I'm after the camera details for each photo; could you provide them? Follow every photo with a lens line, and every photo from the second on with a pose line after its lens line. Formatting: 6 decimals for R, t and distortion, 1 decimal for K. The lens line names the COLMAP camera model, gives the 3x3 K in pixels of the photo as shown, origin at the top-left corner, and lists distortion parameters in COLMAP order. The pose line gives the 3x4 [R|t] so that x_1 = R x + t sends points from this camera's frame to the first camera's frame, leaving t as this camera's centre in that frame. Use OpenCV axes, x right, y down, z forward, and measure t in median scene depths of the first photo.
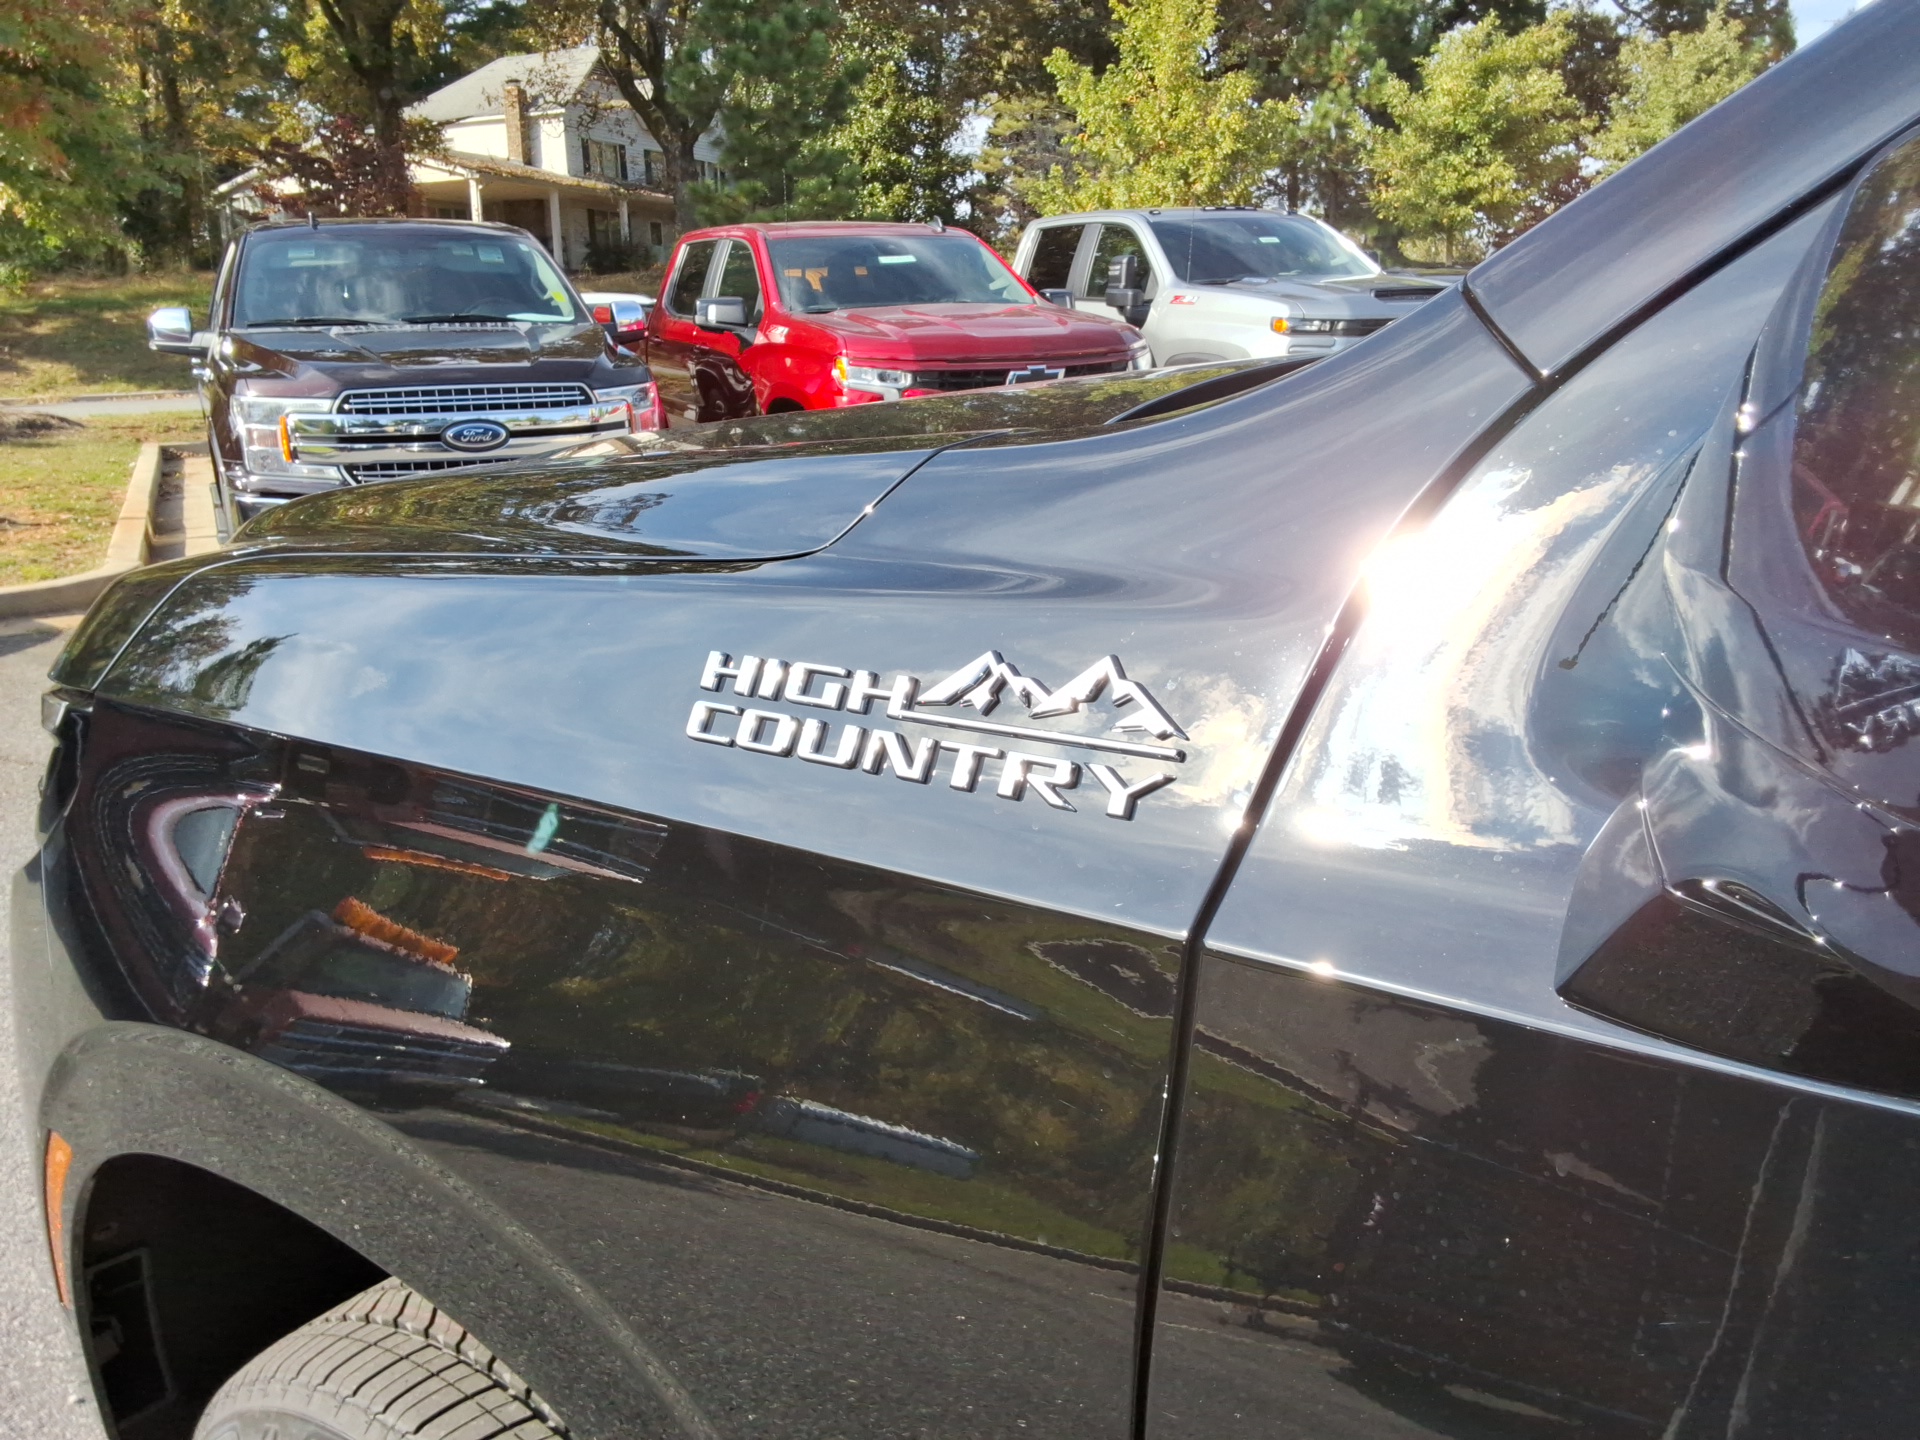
lens RADIAL K [[1556.2, 0, 956.8], [0, 1556.2, 707.3], [0, 0, 1]] dist [0.137361, -0.192212]
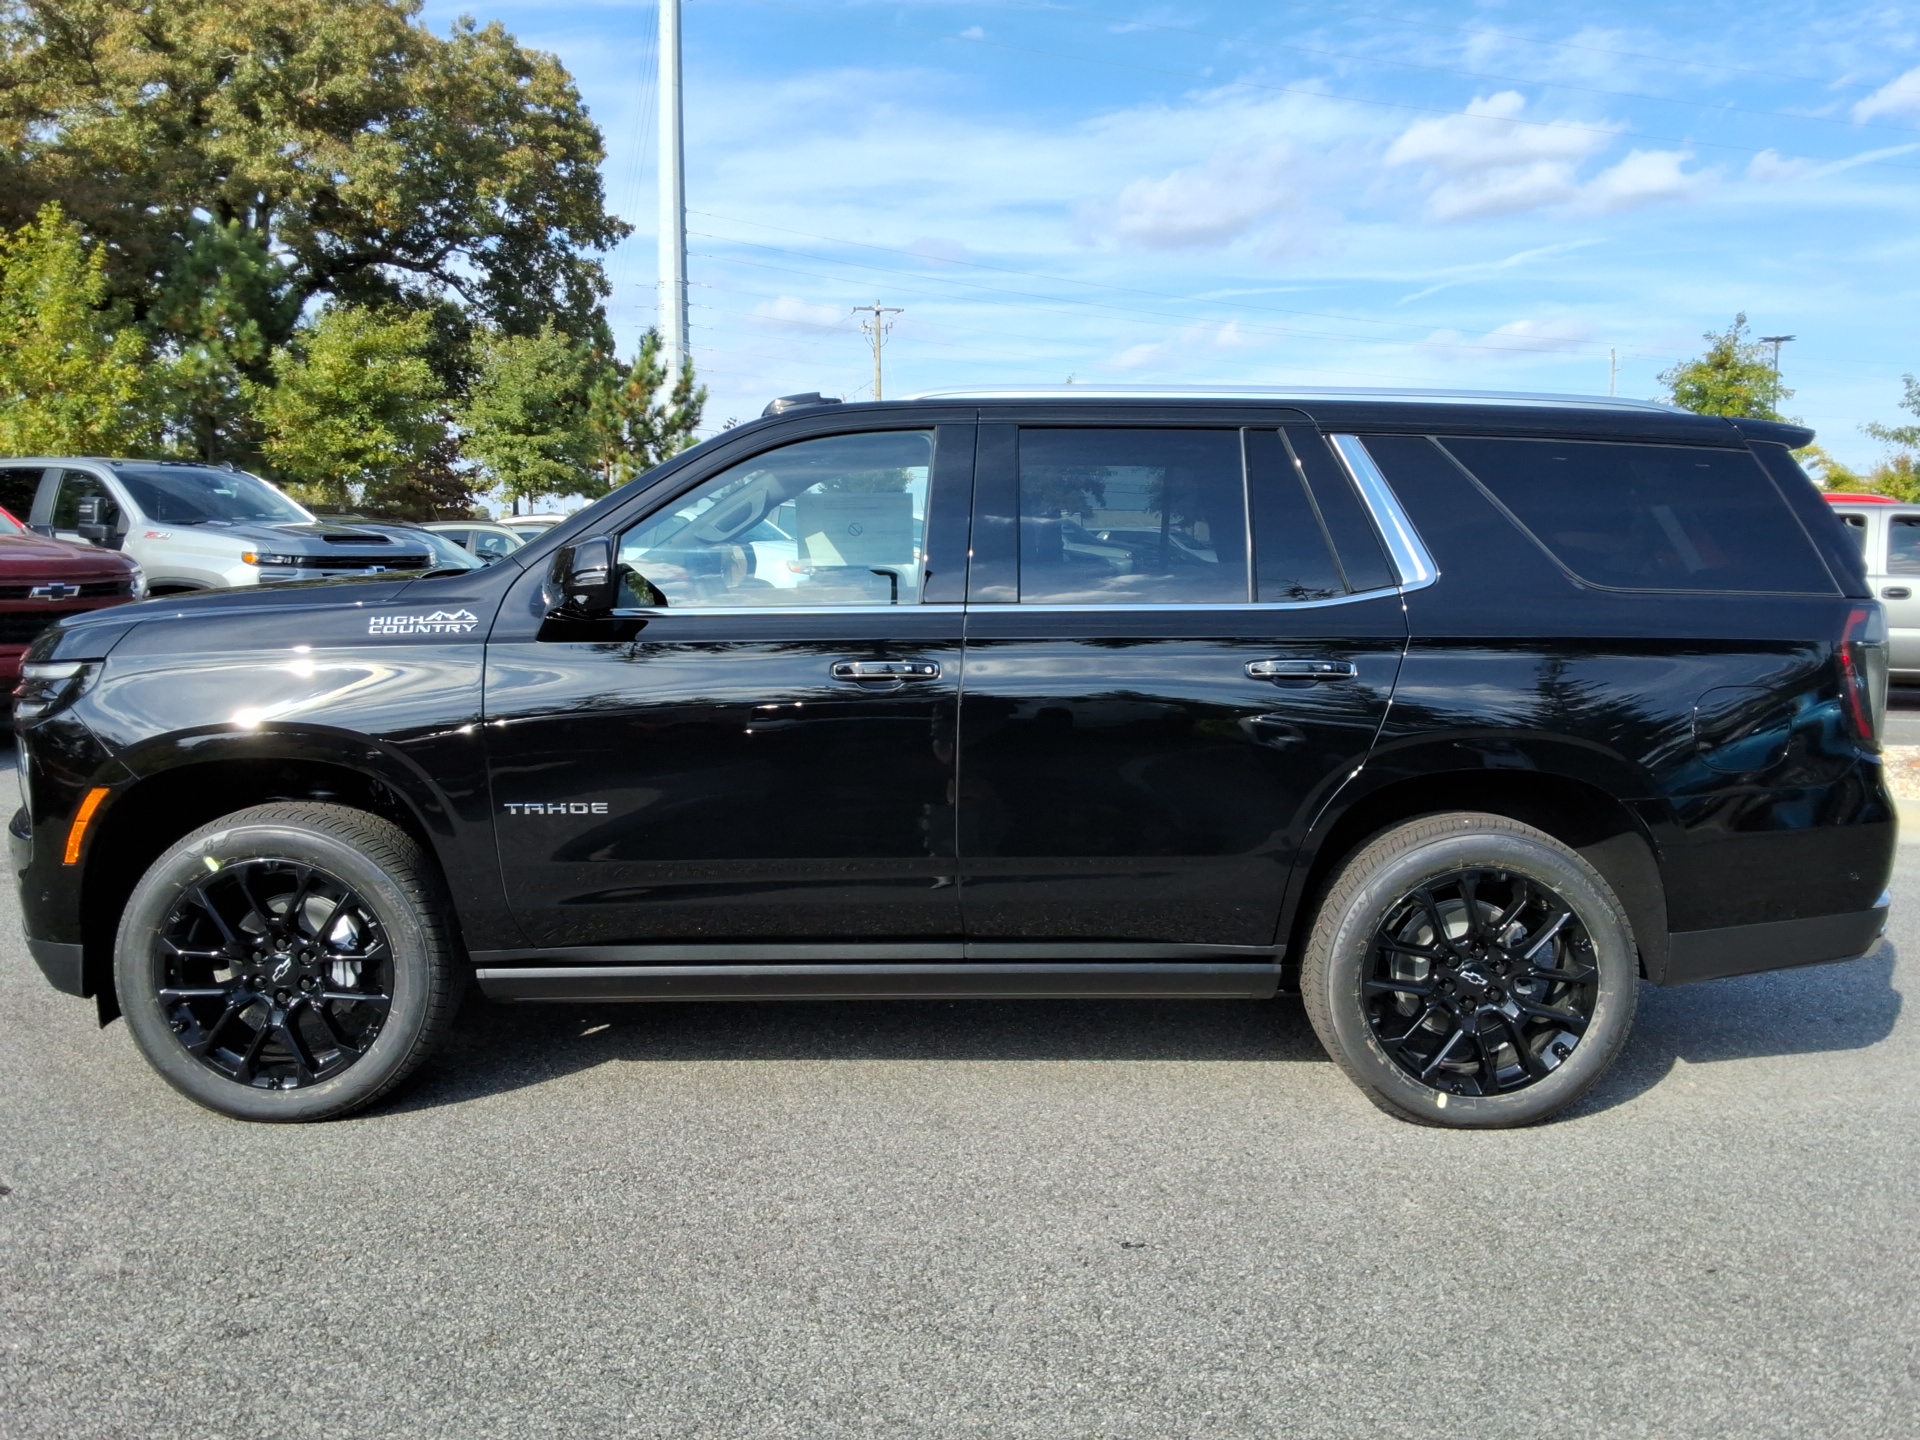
lens RADIAL K [[1566.4, 0, 973.8], [0, 1566.4, 699.4], [0, 0, 1]] dist [0.117742, -0.191710]
pose [[0.778022, -0.028785, 0.627577, -0.051180], [0.125043, 0.986058, -0.109792, 0.029182], [-0.615667, 0.163895, 0.770774, -0.115514]]
